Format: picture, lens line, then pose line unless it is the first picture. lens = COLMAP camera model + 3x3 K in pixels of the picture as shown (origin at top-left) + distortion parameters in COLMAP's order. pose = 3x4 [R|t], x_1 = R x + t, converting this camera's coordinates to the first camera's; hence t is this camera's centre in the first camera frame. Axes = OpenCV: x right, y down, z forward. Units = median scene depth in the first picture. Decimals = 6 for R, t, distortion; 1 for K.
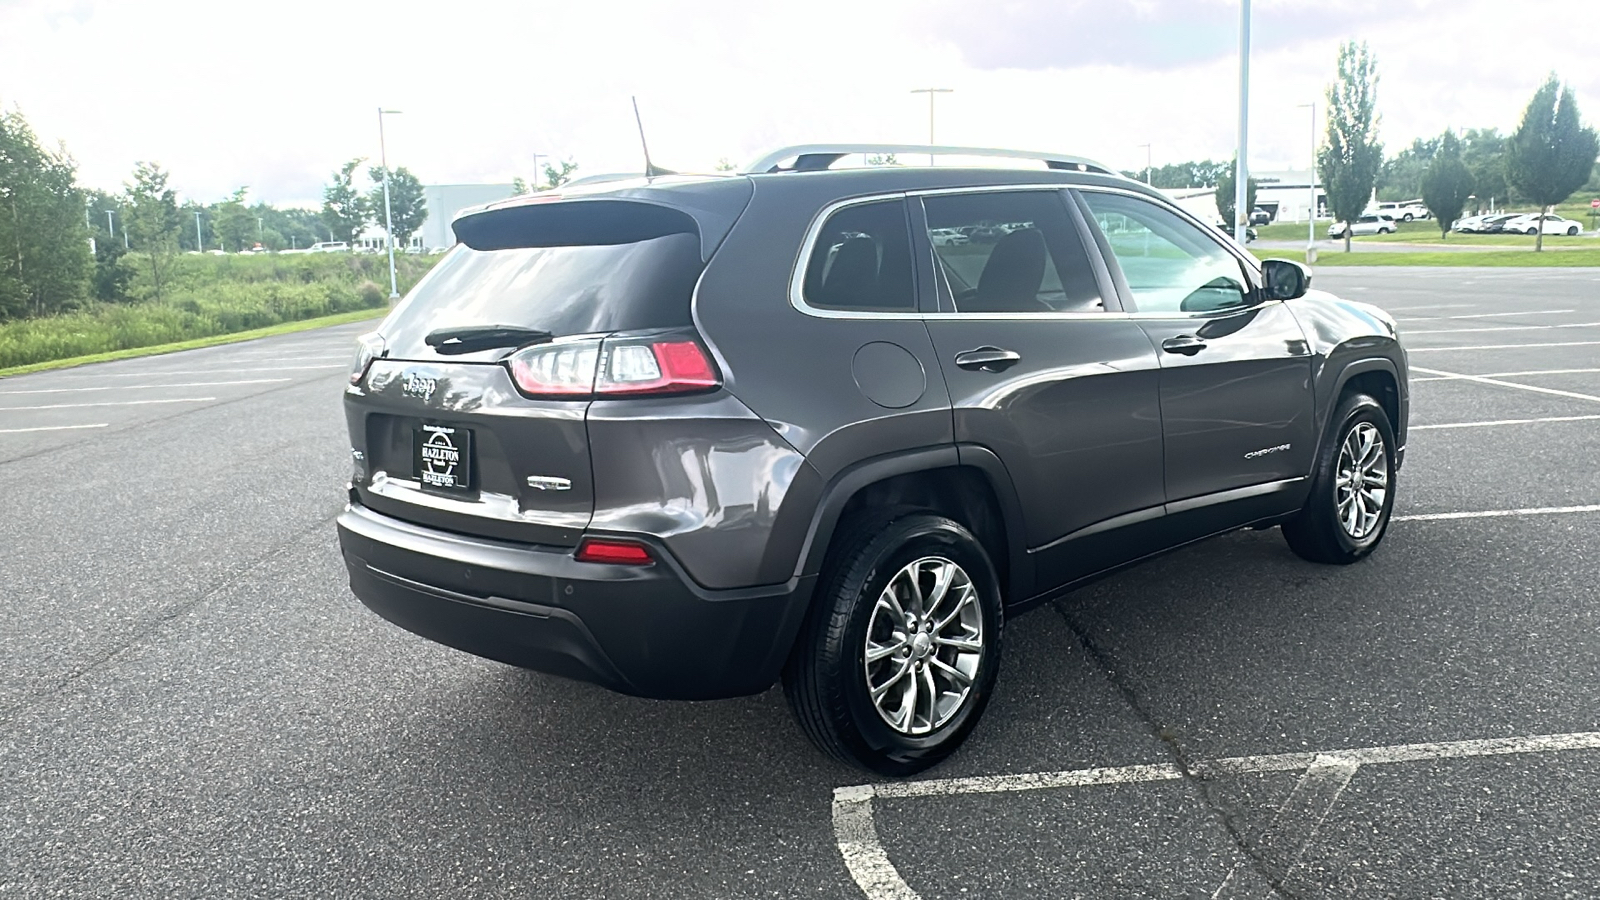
lens RADIAL K [[1292.1, 0, 801.8], [0, 1292.1, 449.6], [0, 0, 1]] dist [0.002116, -0.011880]
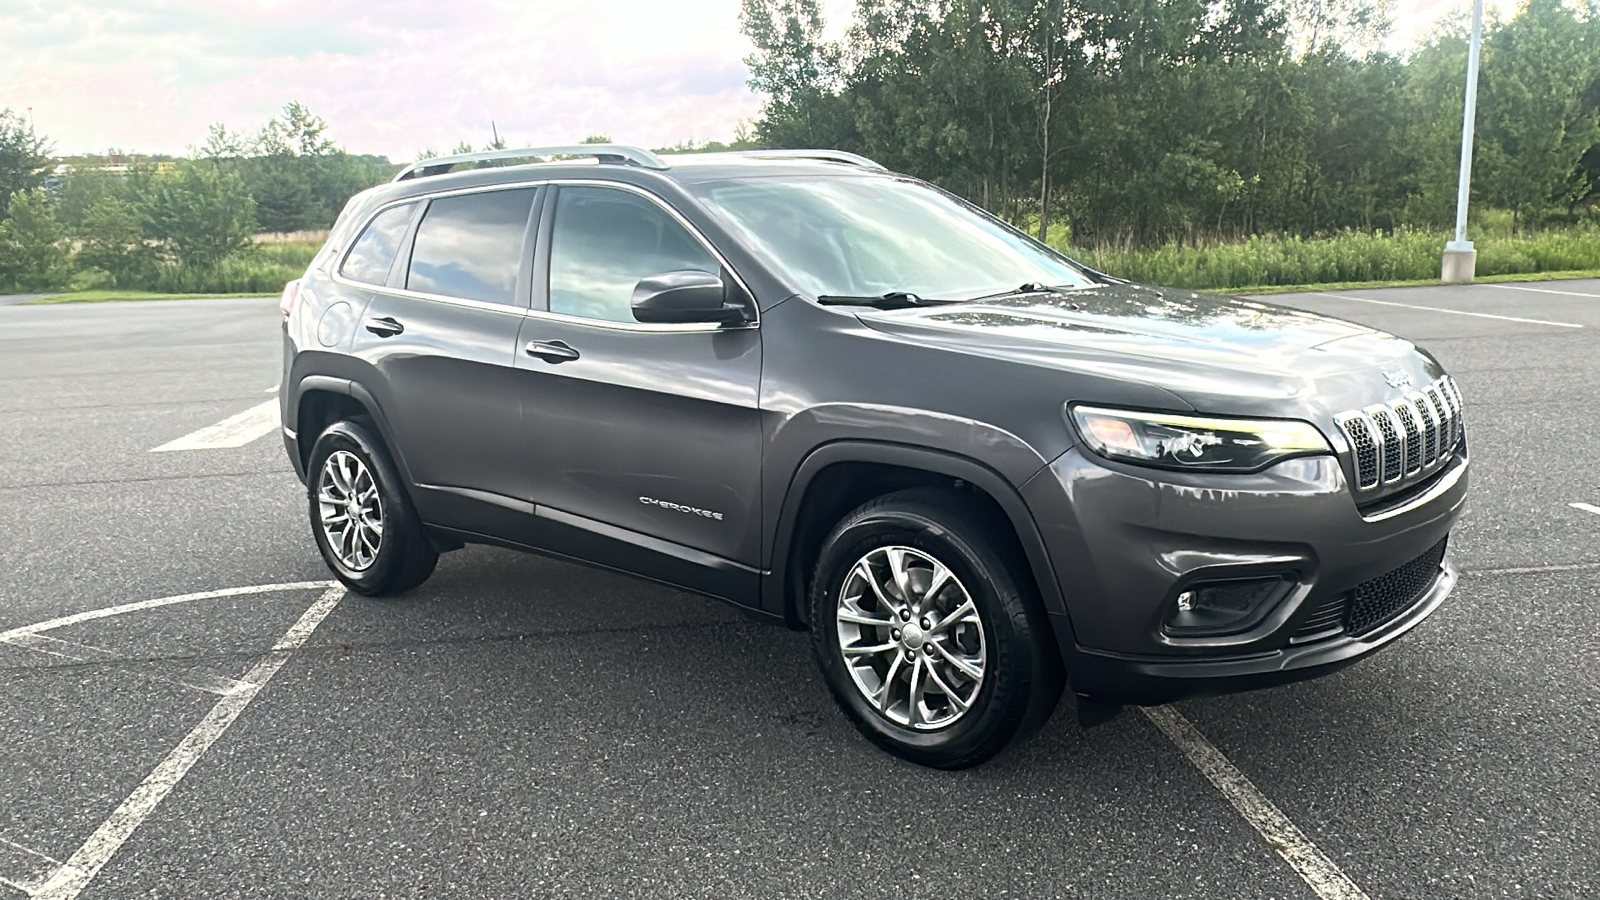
lens RADIAL K [[1292.1, 0, 804.0], [0, 1292.1, 448.6], [0, 0, 1]] dist [0.002116, -0.011880]
pose [[0.080896, 0.225699, -0.970832, 1.554615], [-0.115319, 0.969603, 0.215804, -0.295828], [0.990029, 0.094498, 0.104464, 1.349670]]
